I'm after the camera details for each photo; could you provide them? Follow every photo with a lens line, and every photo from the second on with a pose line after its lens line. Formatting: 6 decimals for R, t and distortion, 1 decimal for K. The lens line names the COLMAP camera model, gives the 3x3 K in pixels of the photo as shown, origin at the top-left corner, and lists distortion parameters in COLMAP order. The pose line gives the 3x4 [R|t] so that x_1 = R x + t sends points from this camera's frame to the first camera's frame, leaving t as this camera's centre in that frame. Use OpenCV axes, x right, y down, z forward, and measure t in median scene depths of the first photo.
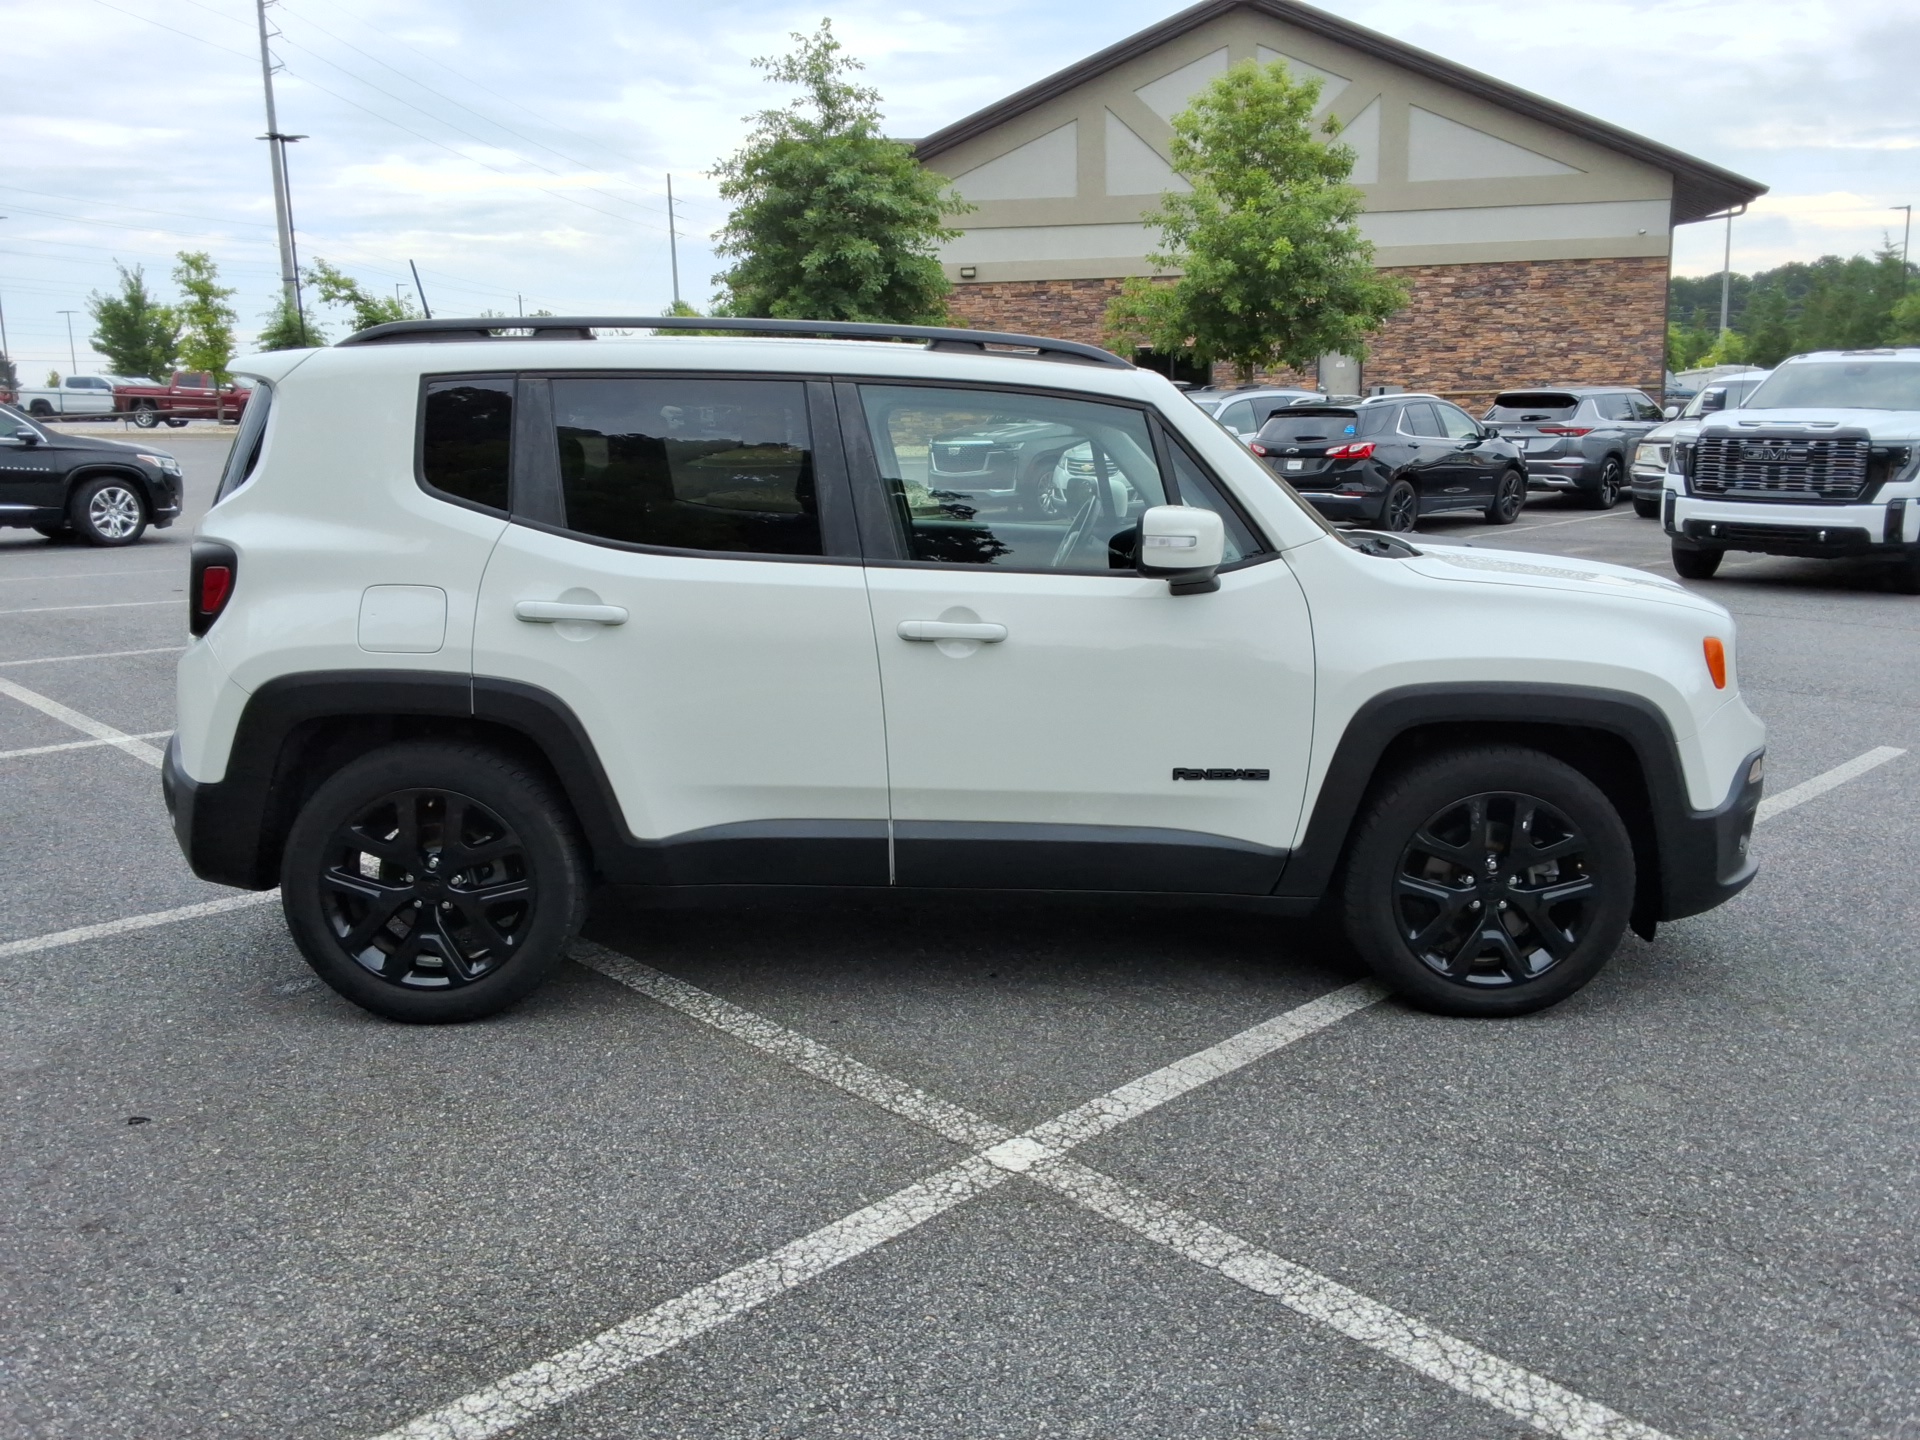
lens RADIAL K [[1527.6, 0, 972.1], [0, 1527.6, 707.8], [0, 0, 1]] dist [0.122087, -0.179025]
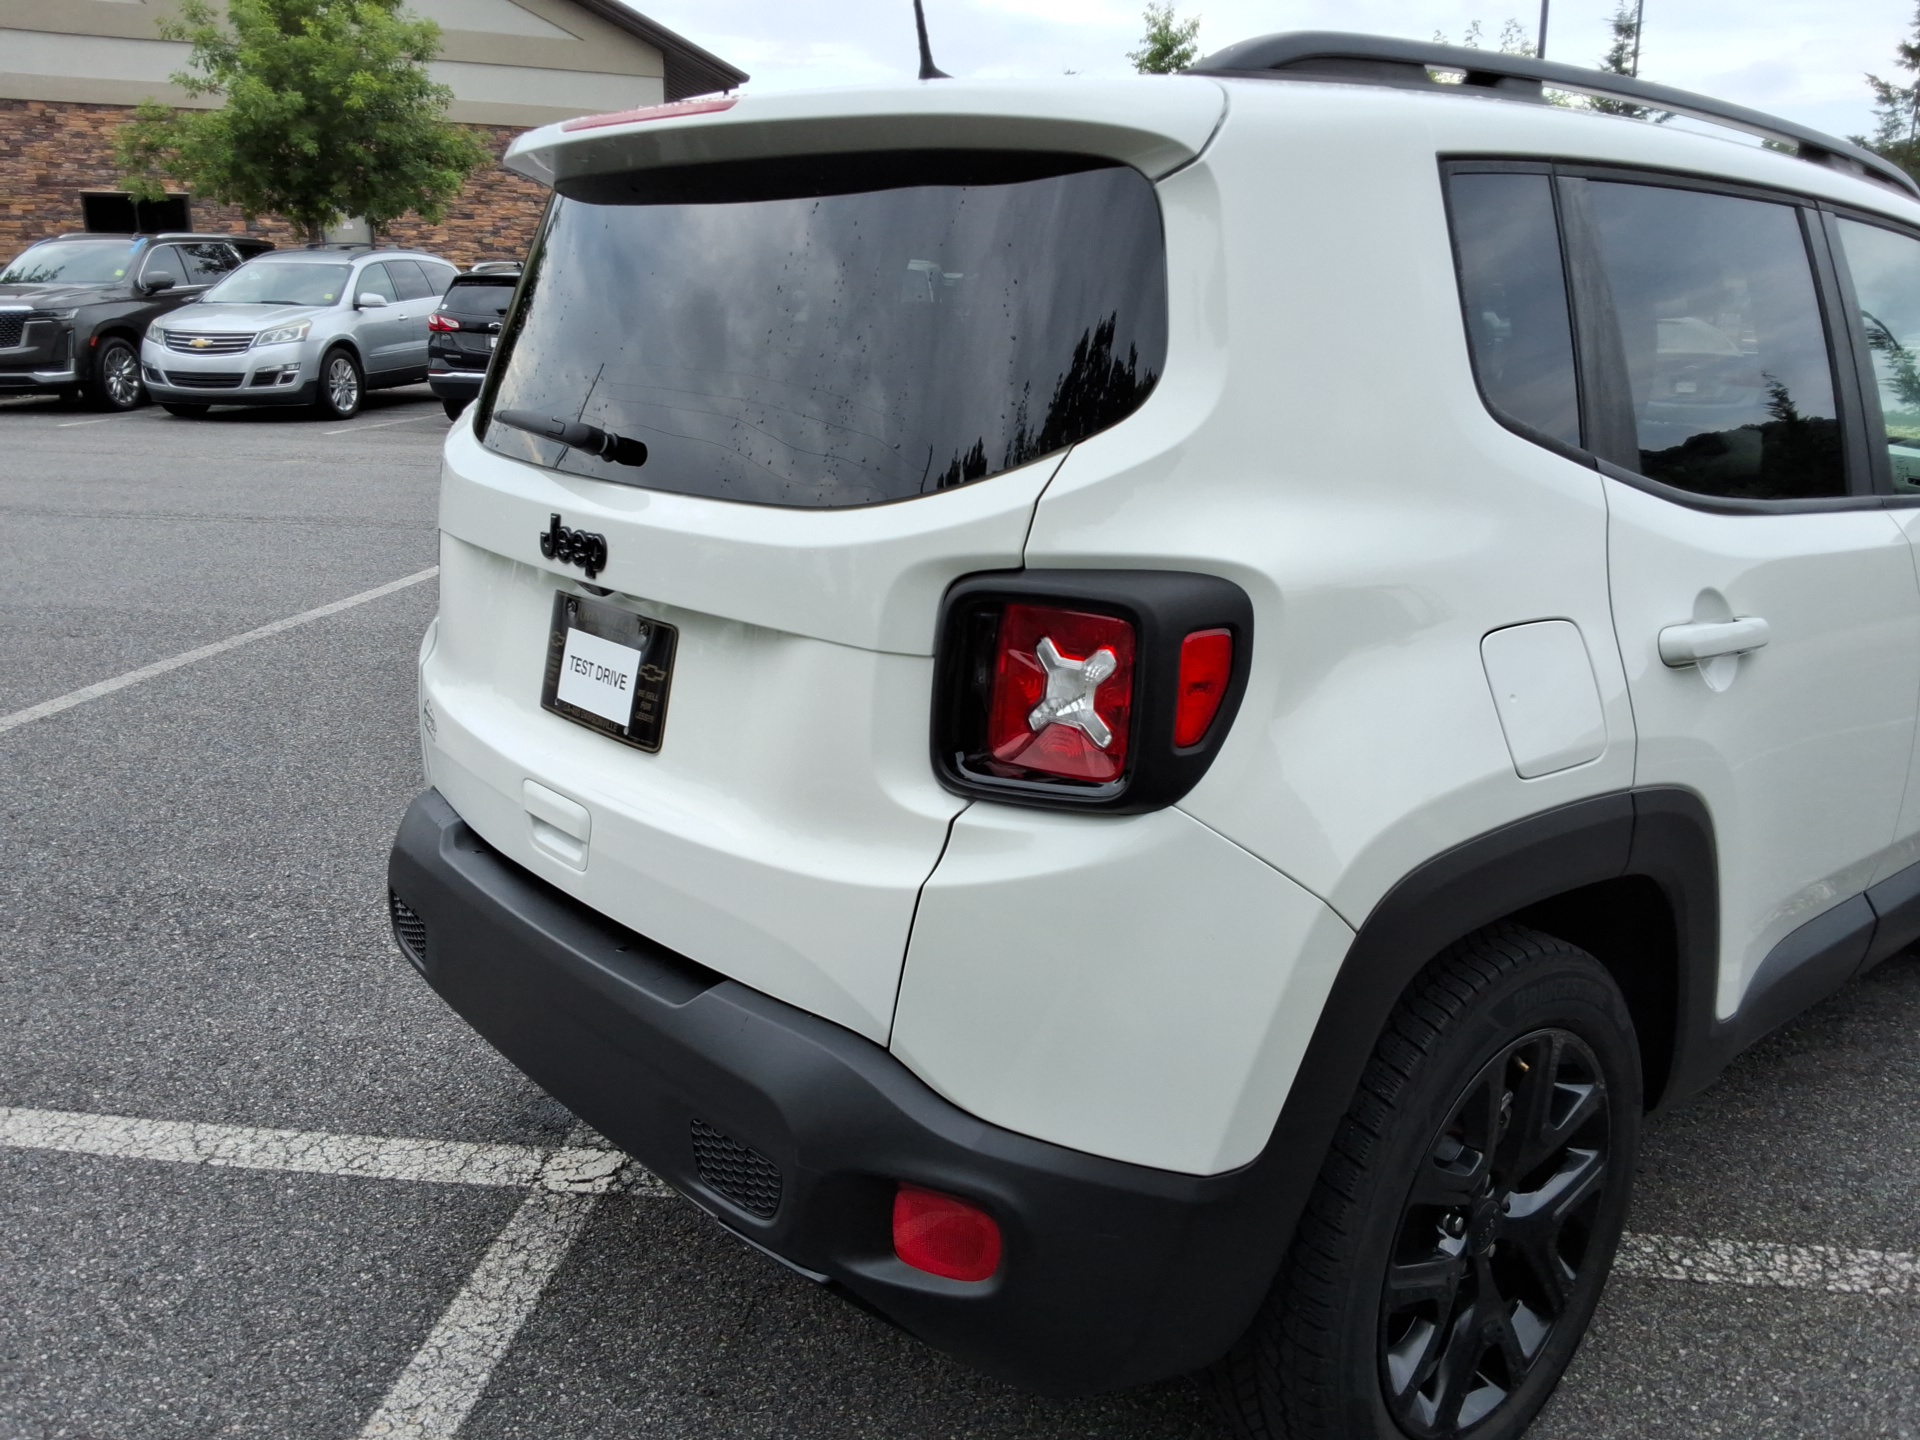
lens RADIAL K [[1537.0, 0, 976.6], [0, 1537.0, 699.7], [0, 0, 1]] dist [0.113609, -0.173828]
pose [[0.774429, -0.143475, 0.616178, -0.114909], [0.100114, 0.989466, 0.104567, -0.017815], [-0.624690, -0.019292, 0.780635, 0.109029]]
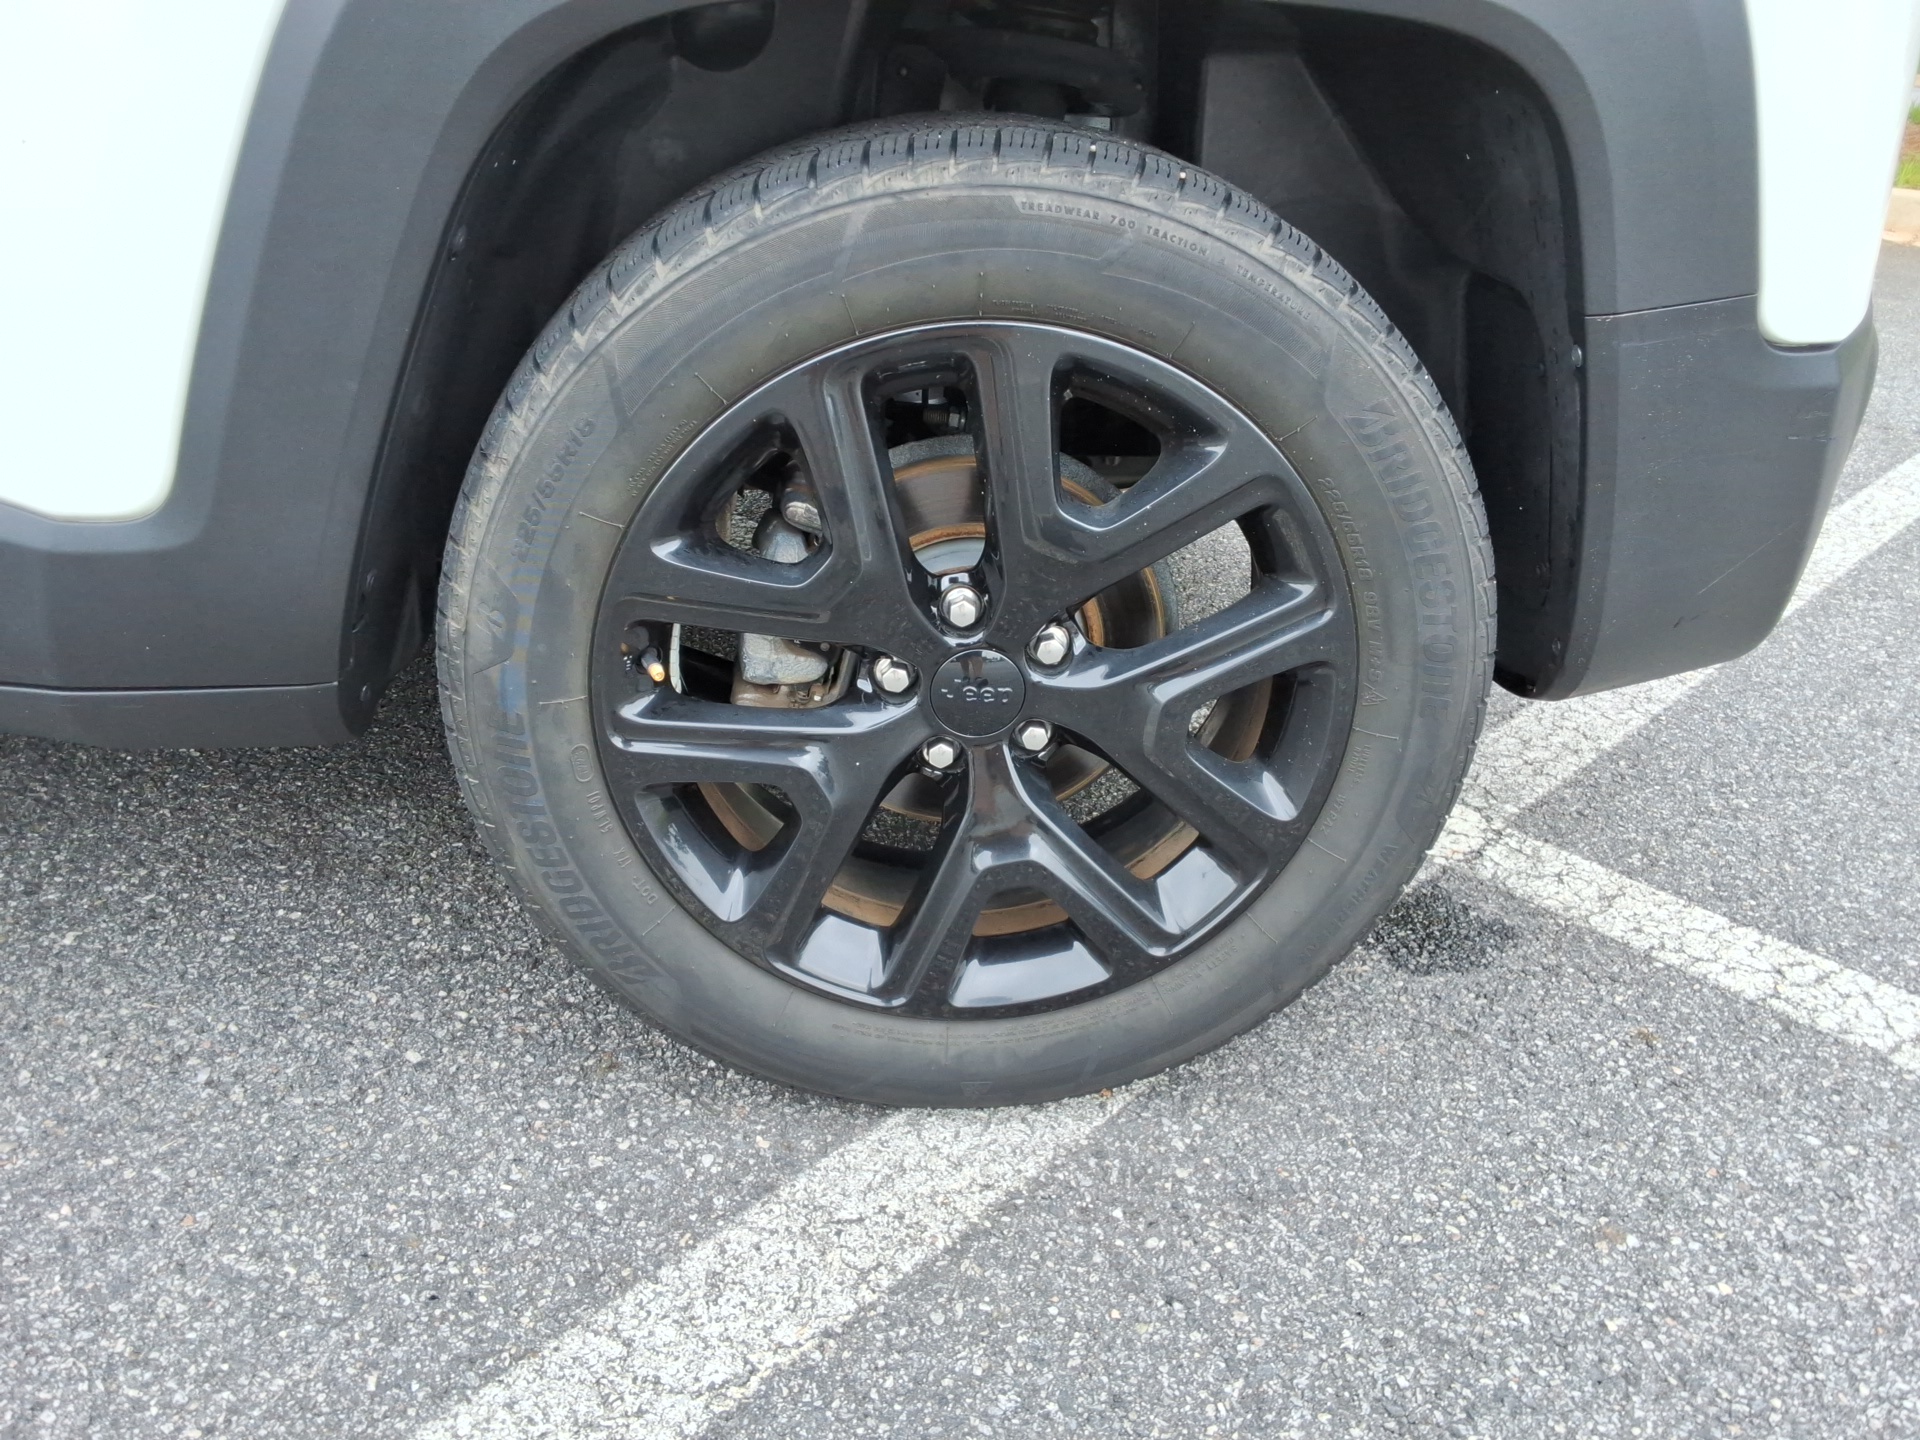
lens RADIAL K [[1536.0, 0, 973.9], [0, 1536.0, 707.8], [0, 0, 1]] dist [0.113569, -0.185277]
pose [[-0.997373, -0.041746, -0.059191, -0.053052], [-0.069050, 0.794774, 0.602964, -0.020539], [0.021872, 0.605468, -0.795569, 0.254067]]
